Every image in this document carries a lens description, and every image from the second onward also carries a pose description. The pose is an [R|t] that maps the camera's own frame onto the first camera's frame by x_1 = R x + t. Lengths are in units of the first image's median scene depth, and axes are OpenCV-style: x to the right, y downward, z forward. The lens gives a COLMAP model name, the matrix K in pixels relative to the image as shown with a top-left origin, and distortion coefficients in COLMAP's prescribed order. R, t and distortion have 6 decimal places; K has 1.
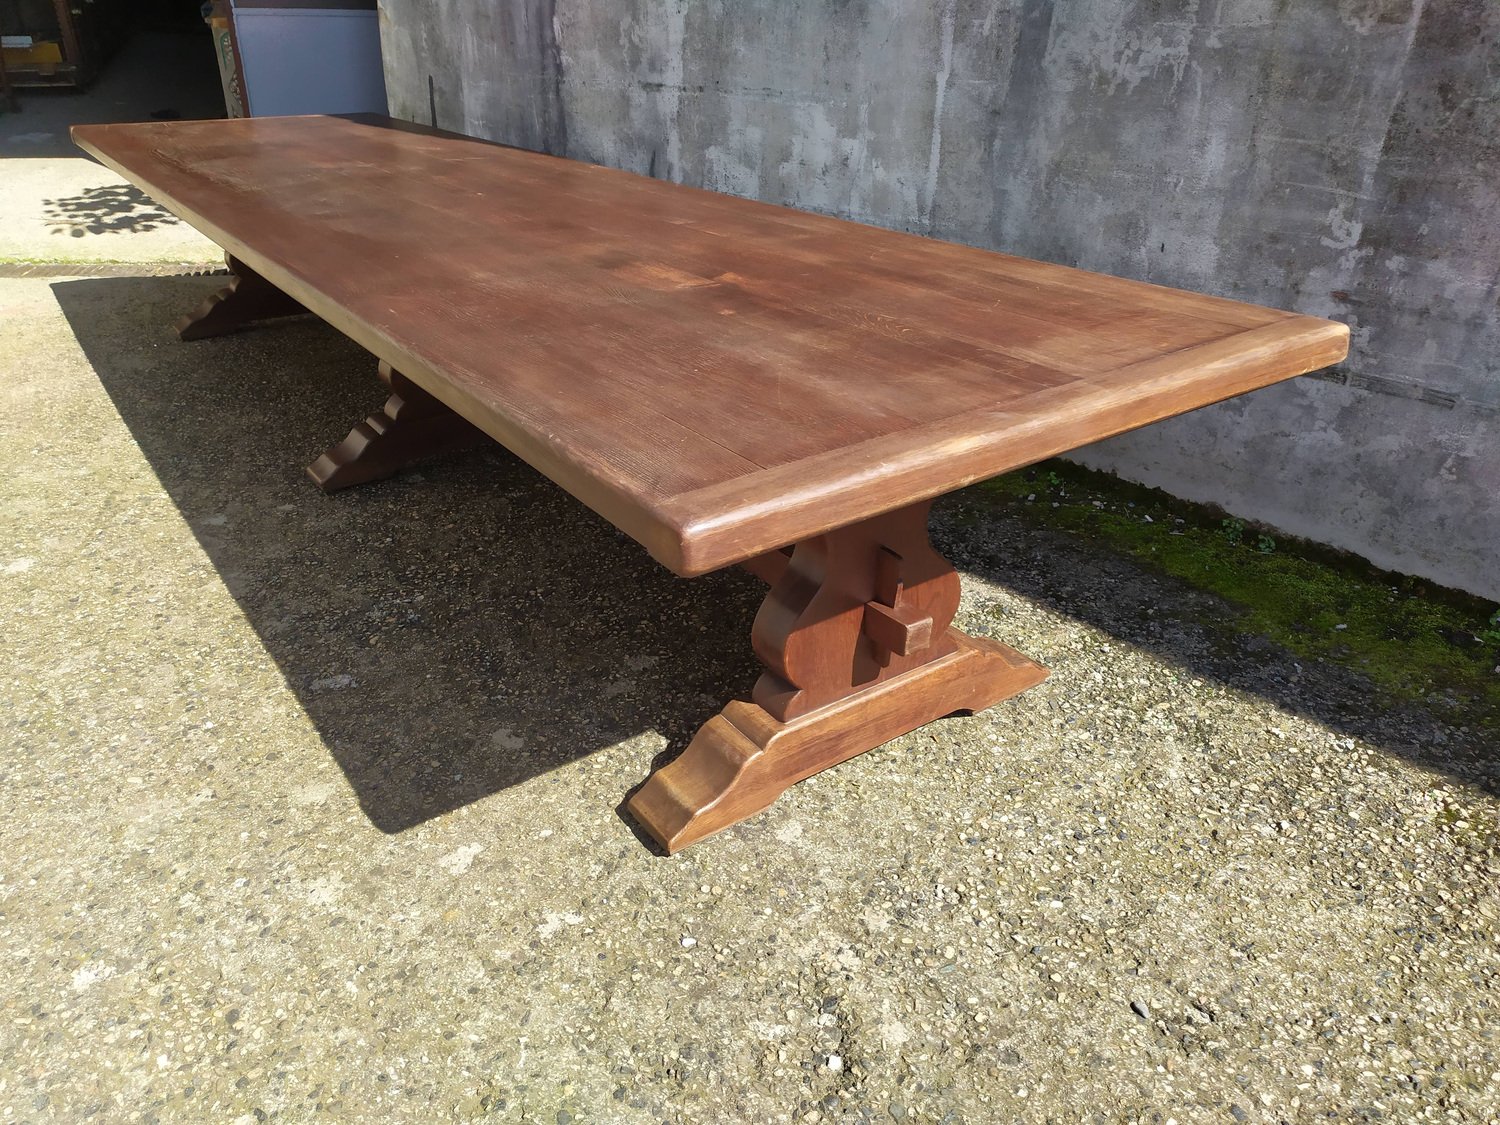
lens RADIAL K [[1134.1, 0, 759.4], [0, 1134.1, 569.2], [0, 0, 1]] dist [0.089316, -0.128843]
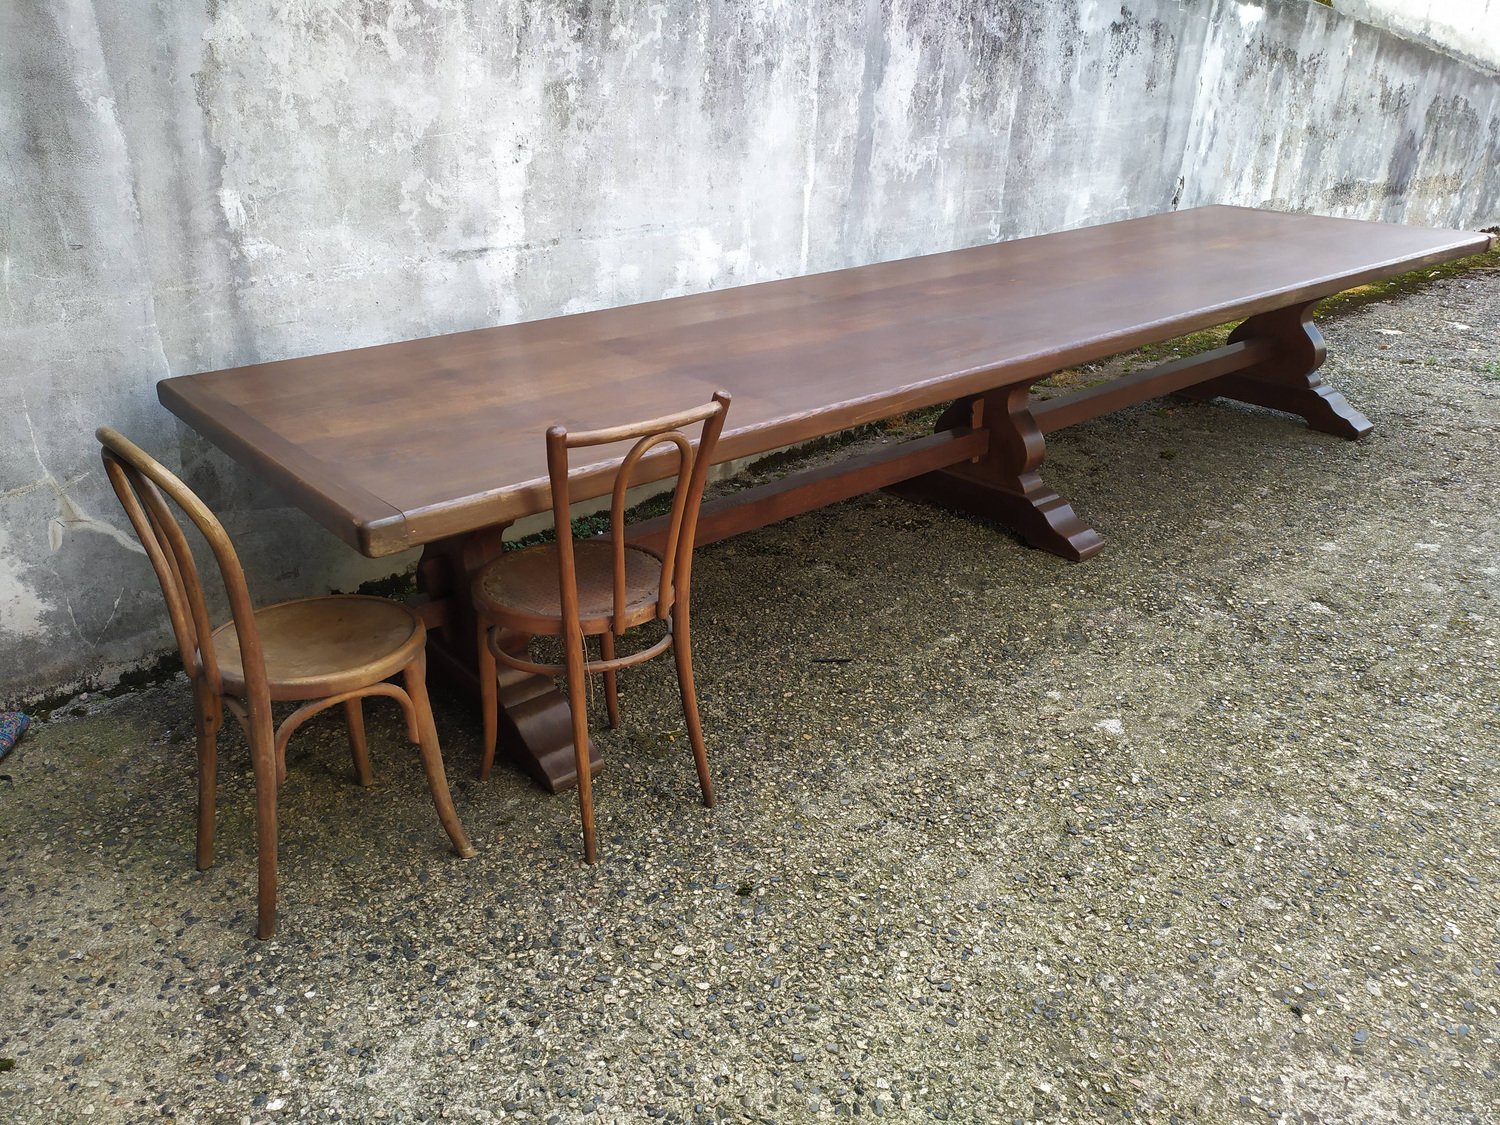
lens RADIAL K [[1135.2, 0, 753.8], [0, 1135.2, 571.4], [0, 0, 1]] dist [0.085797, -0.121976]
pose [[-0.061859, -0.393918, 0.917062, -1.366222], [0.456104, 0.806114, 0.377027, -0.668641], [-0.887774, 0.441598, 0.129802, 1.208013]]
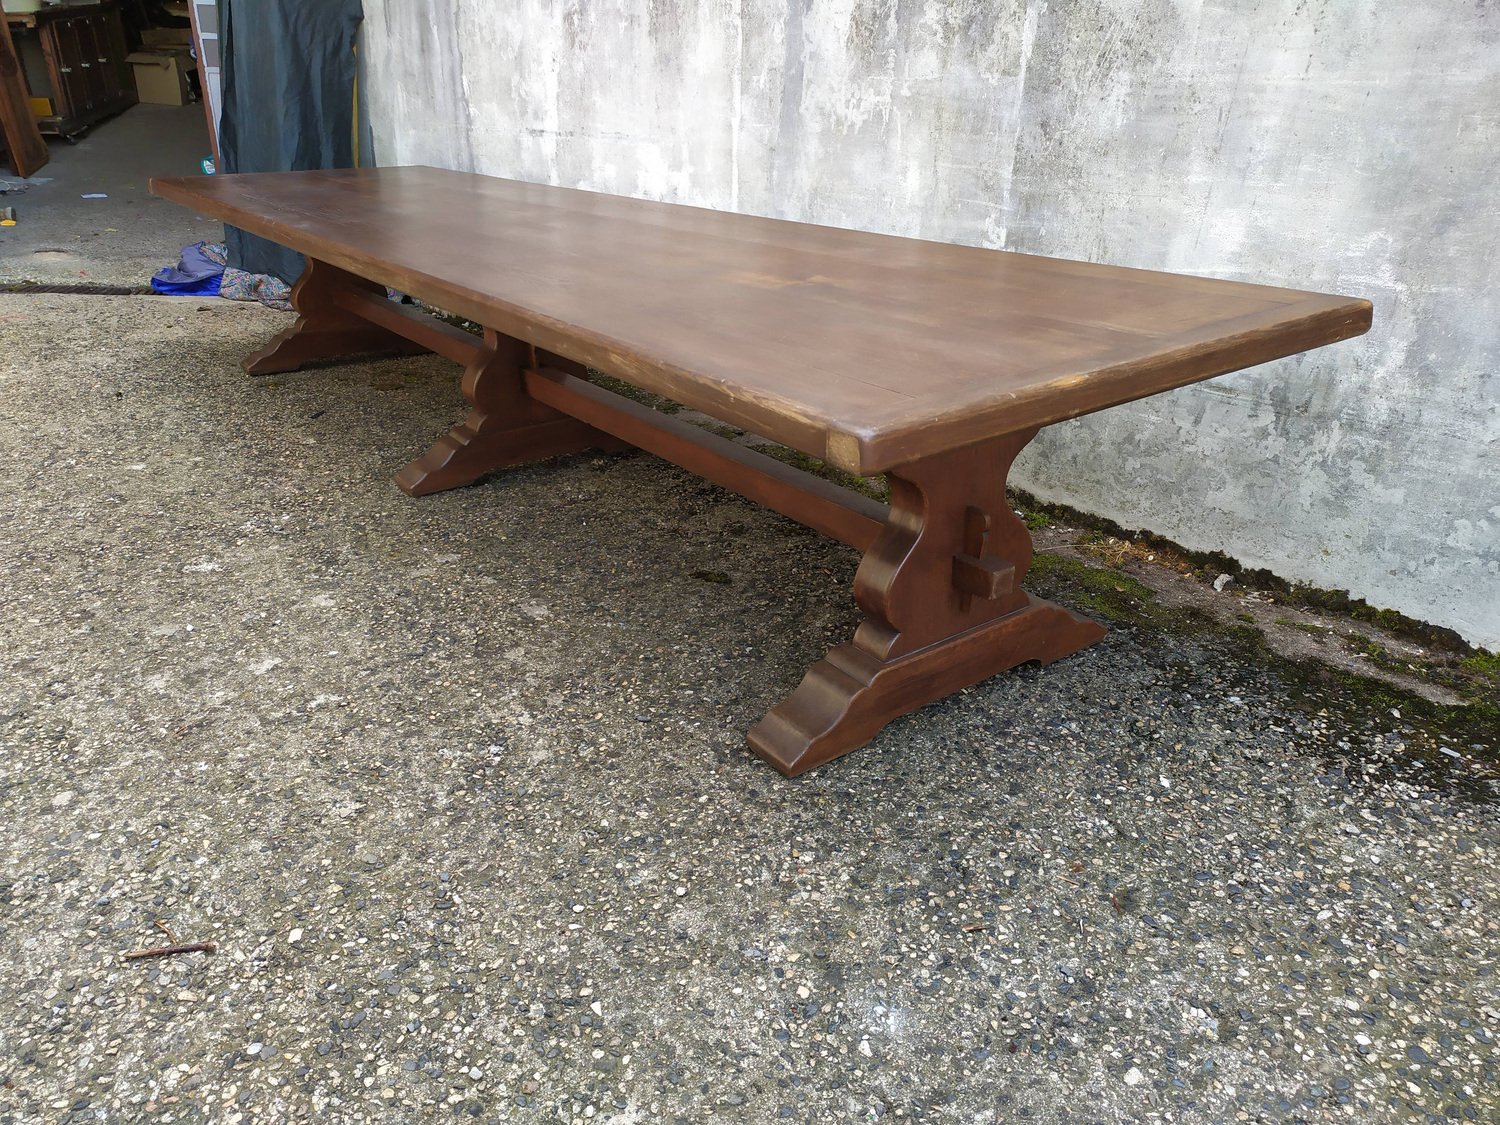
lens RADIAL K [[1128.8, 0, 753.2], [0, 1128.8, 561.1], [0, 0, 1]] dist [0.088116, -0.114475]
pose [[0.999879, 0.013367, -0.008013, 0.217640], [-0.013817, 0.998162, -0.059013, 0.135055], [0.007209, 0.059116, 0.998225, -0.232628]]
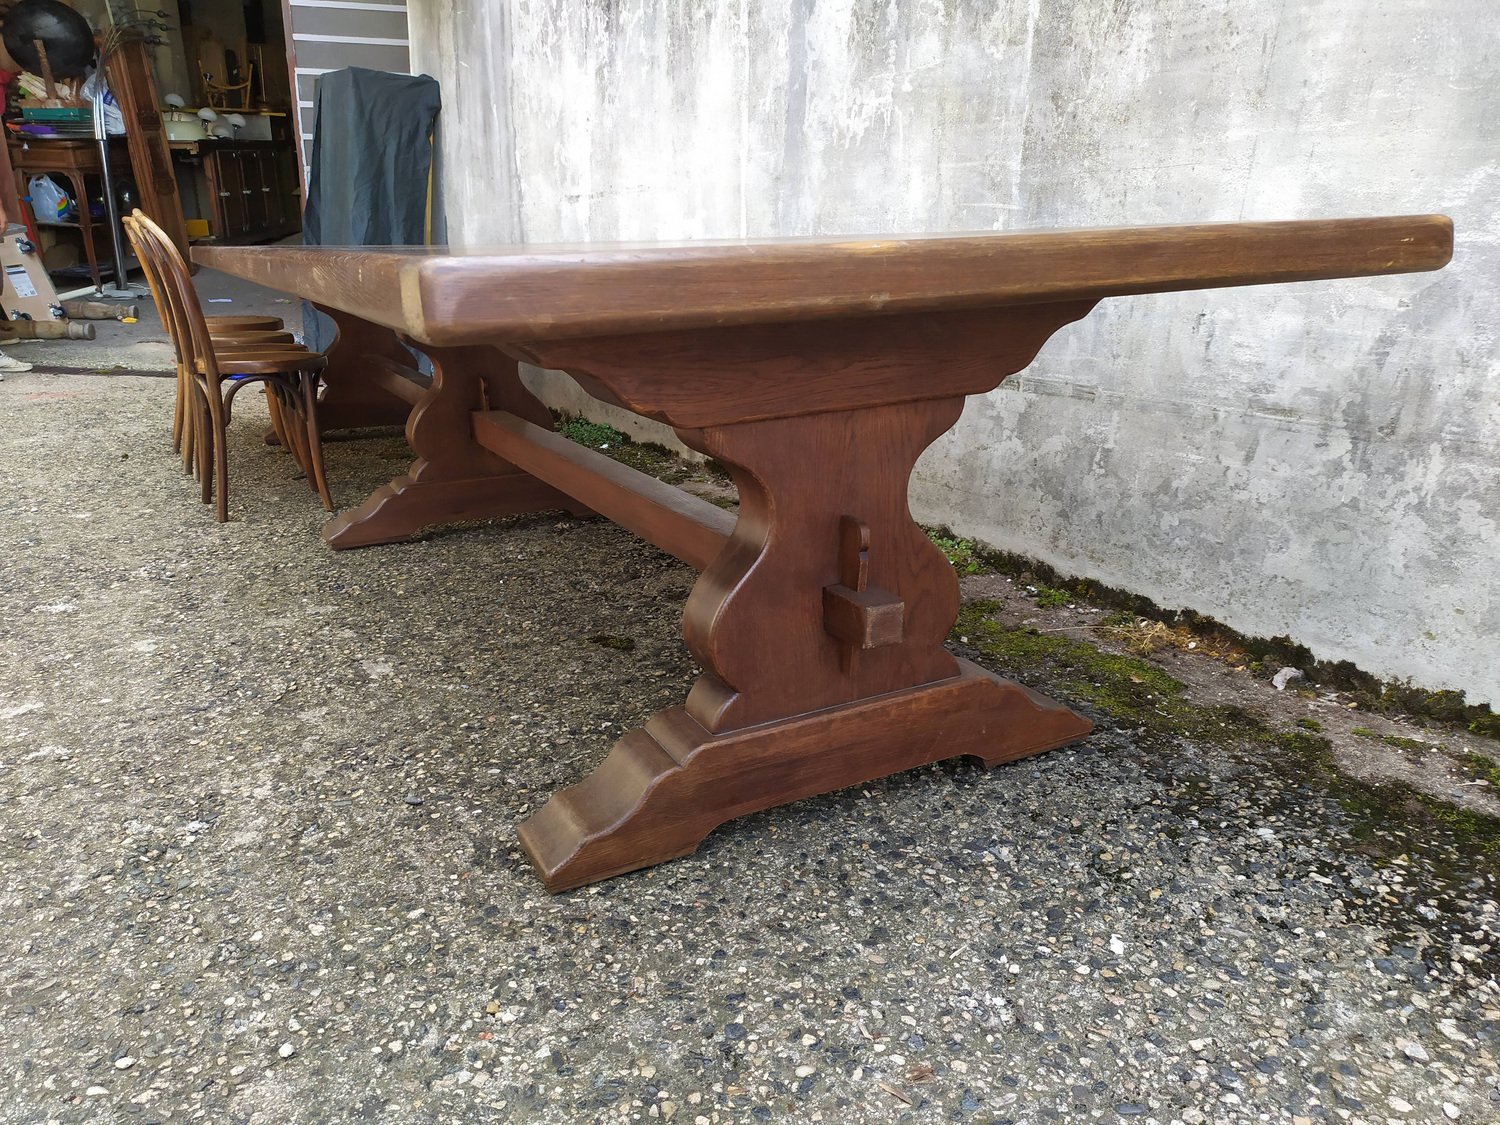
lens RADIAL K [[1126.5, 0, 748.1], [0, 1126.5, 564.8], [0, 0, 1]] dist [0.092457, -0.133291]
pose [[0.986196, 0.048996, -0.158170, 0.398685], [-0.076956, 0.981411, -0.175813, 0.171433], [0.146615, 0.185558, 0.971634, 0.010163]]
